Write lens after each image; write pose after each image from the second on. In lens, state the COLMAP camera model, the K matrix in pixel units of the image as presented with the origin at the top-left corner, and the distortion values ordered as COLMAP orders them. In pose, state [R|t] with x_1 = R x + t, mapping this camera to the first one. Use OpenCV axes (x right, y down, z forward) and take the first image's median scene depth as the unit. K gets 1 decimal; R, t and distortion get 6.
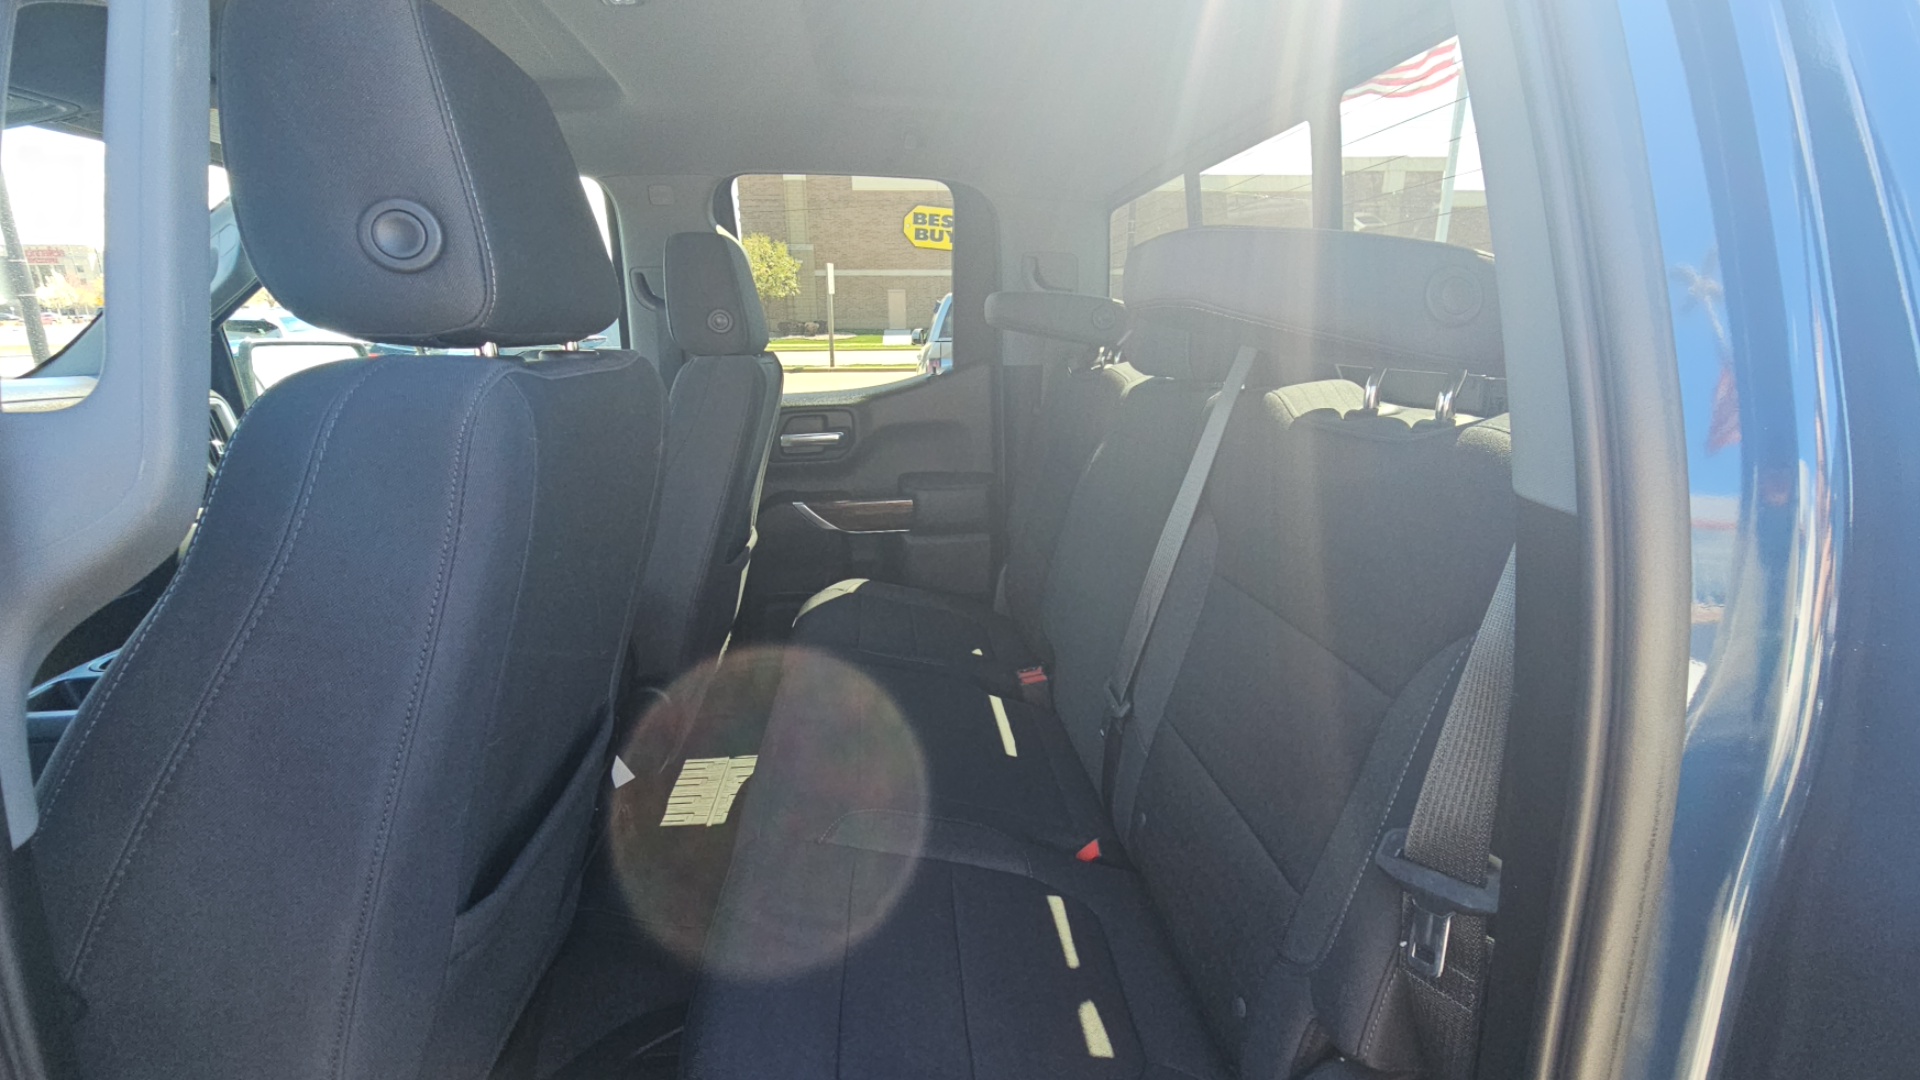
lens RADIAL K [[864.9, 0, 984.2], [0, 864.9, 546.3], [0, 0, 1]] dist [0.003181, -0.003738]
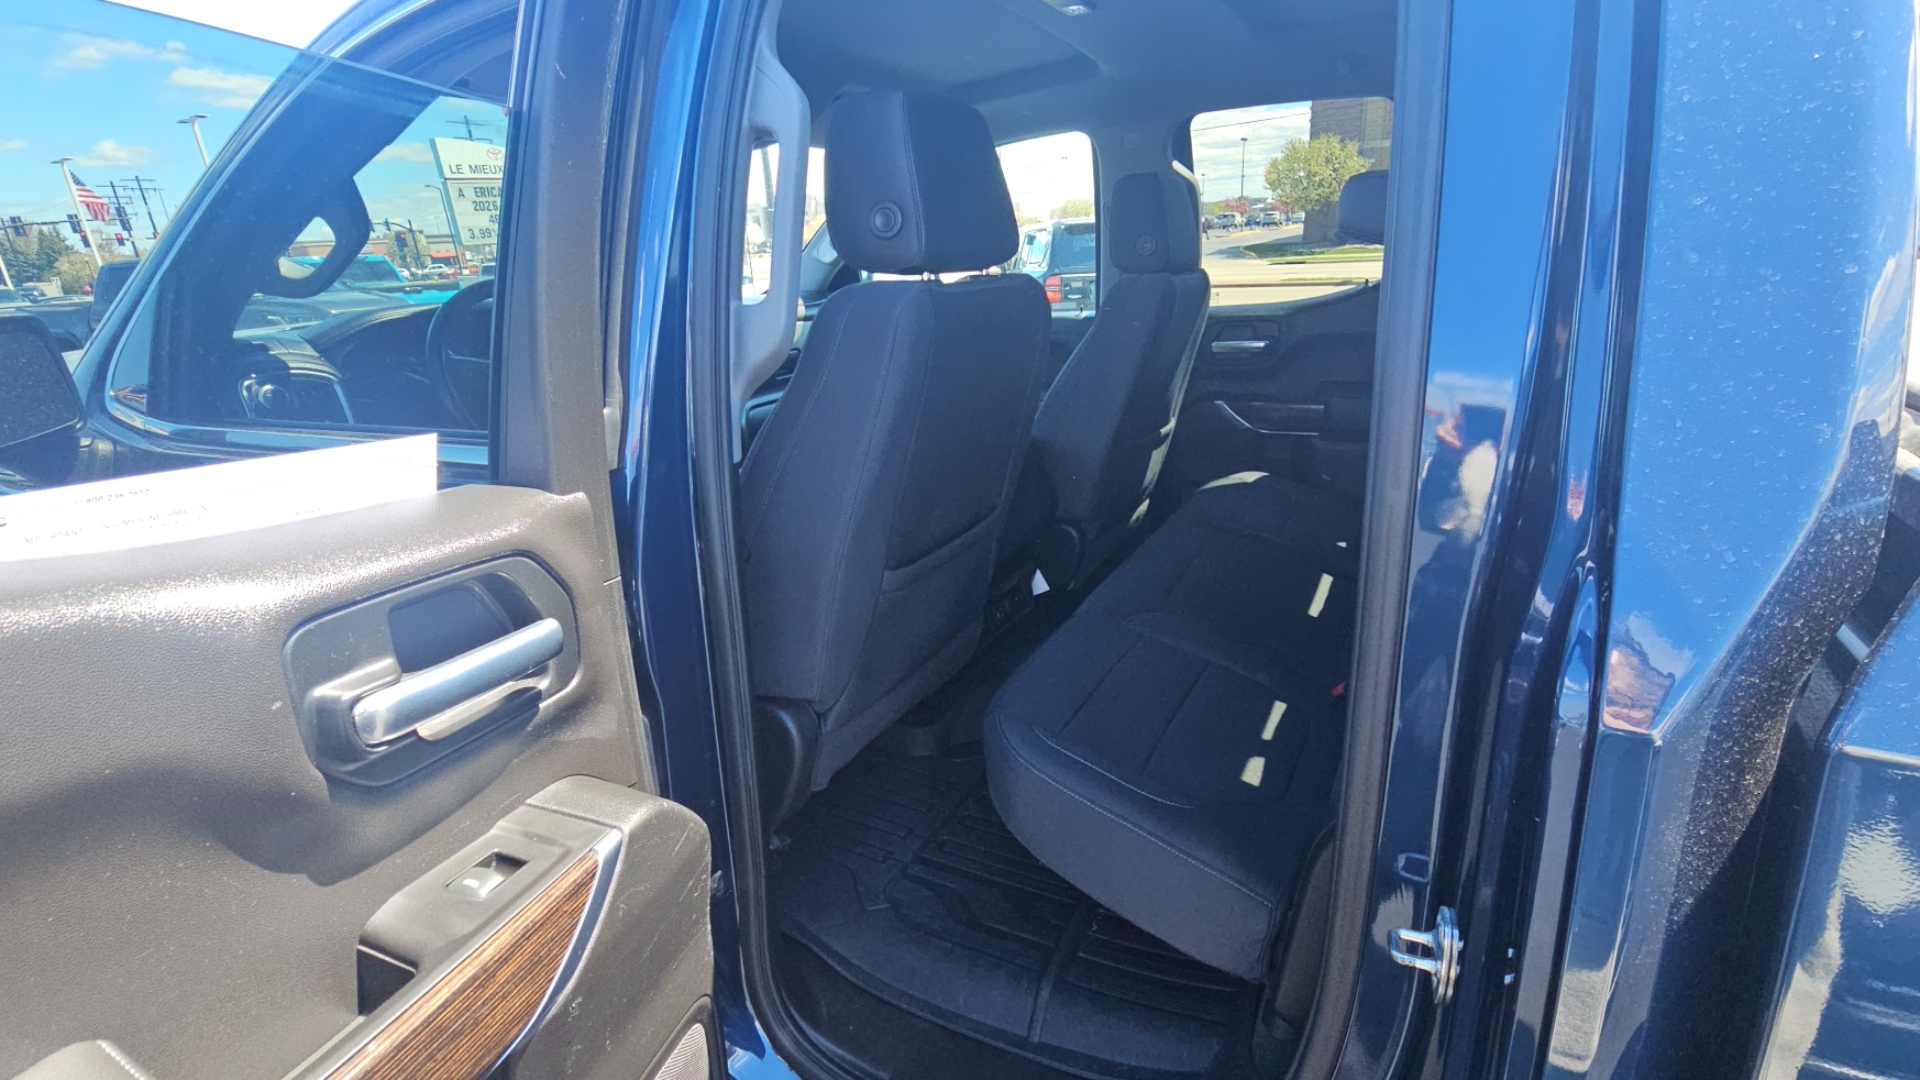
lens RADIAL K [[869.1, 0, 982.2], [0, 869.1, 541.4], [0, 0, 1]] dist [0.015564, -0.012902]
pose [[0.825644, 0.152823, -0.543100, 0.201406], [-0.105206, 0.987435, 0.117917, 0.033482], [0.554296, -0.040220, 0.831347, -0.165975]]
